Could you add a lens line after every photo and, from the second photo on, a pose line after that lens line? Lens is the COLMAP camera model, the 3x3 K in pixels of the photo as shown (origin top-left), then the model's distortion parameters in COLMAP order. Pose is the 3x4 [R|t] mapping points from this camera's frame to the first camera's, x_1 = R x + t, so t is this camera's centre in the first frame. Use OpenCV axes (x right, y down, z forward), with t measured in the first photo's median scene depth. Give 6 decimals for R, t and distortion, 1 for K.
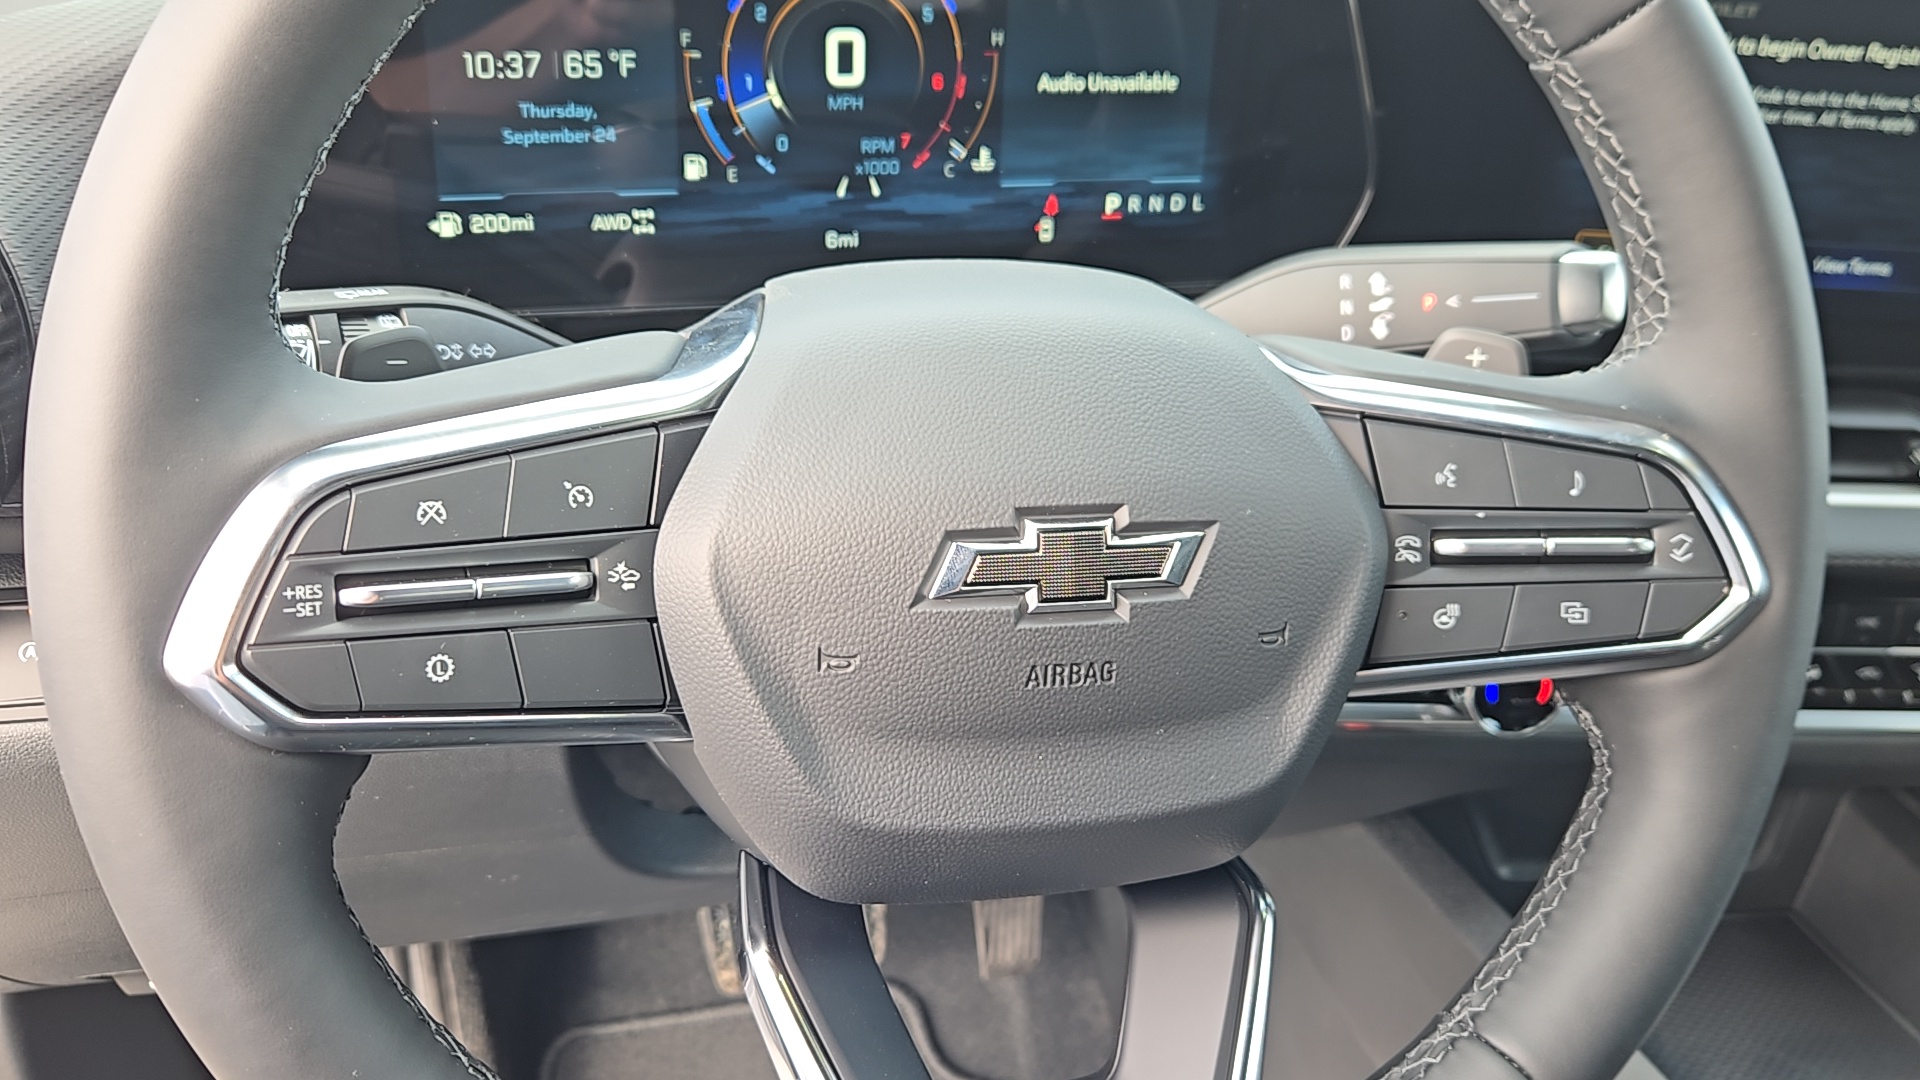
lens RADIAL K [[1607.7, 0, 969.3], [0, 1607.7, 534.5], [0, 0, 1]] dist [0.005463, 0.000671]
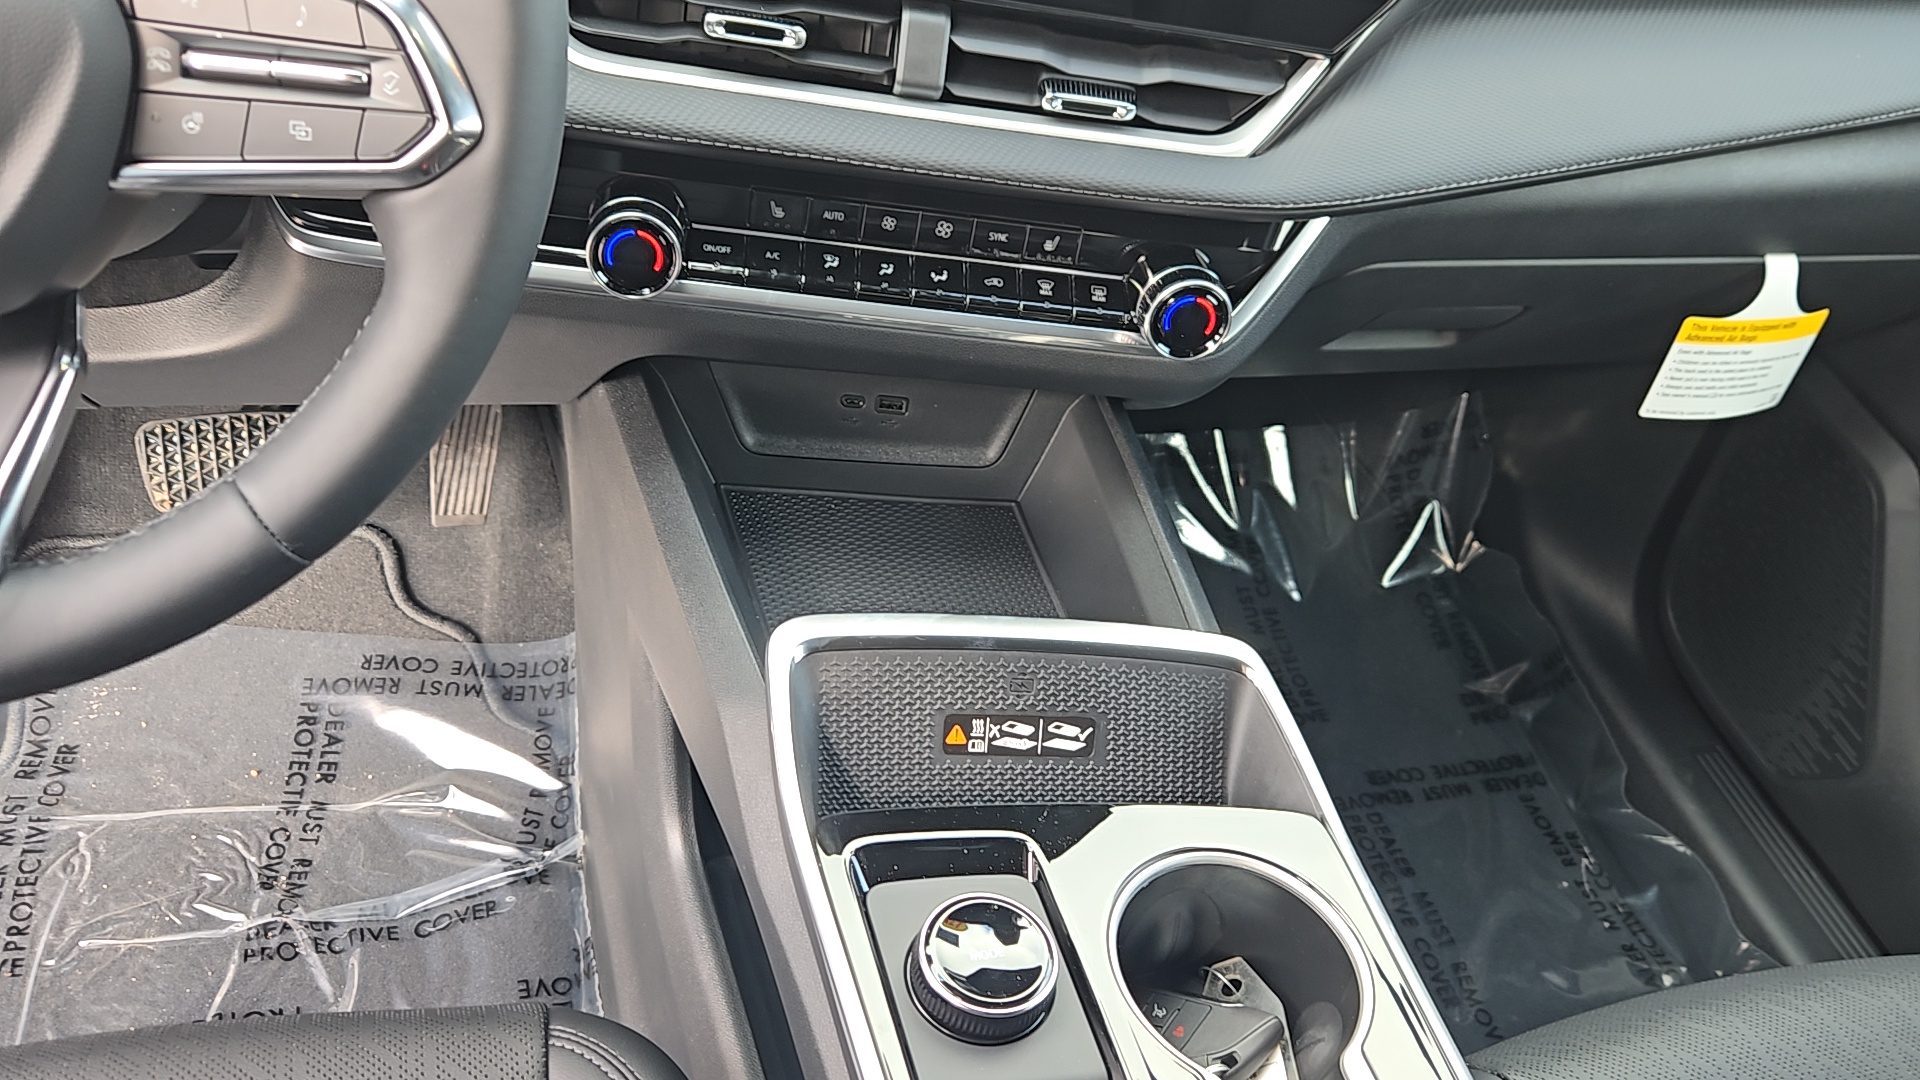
lens RADIAL K [[1607.7, 0, 960.9], [0, 1607.7, 547.6], [0, 0, 1]] dist [0.005463, 0.000671]
pose [[0.993116, 0.085942, 0.079596, 0.589736], [-0.101521, 0.970465, 0.218841, 0.028430], [-0.058438, -0.225415, 0.972509, -0.186934]]
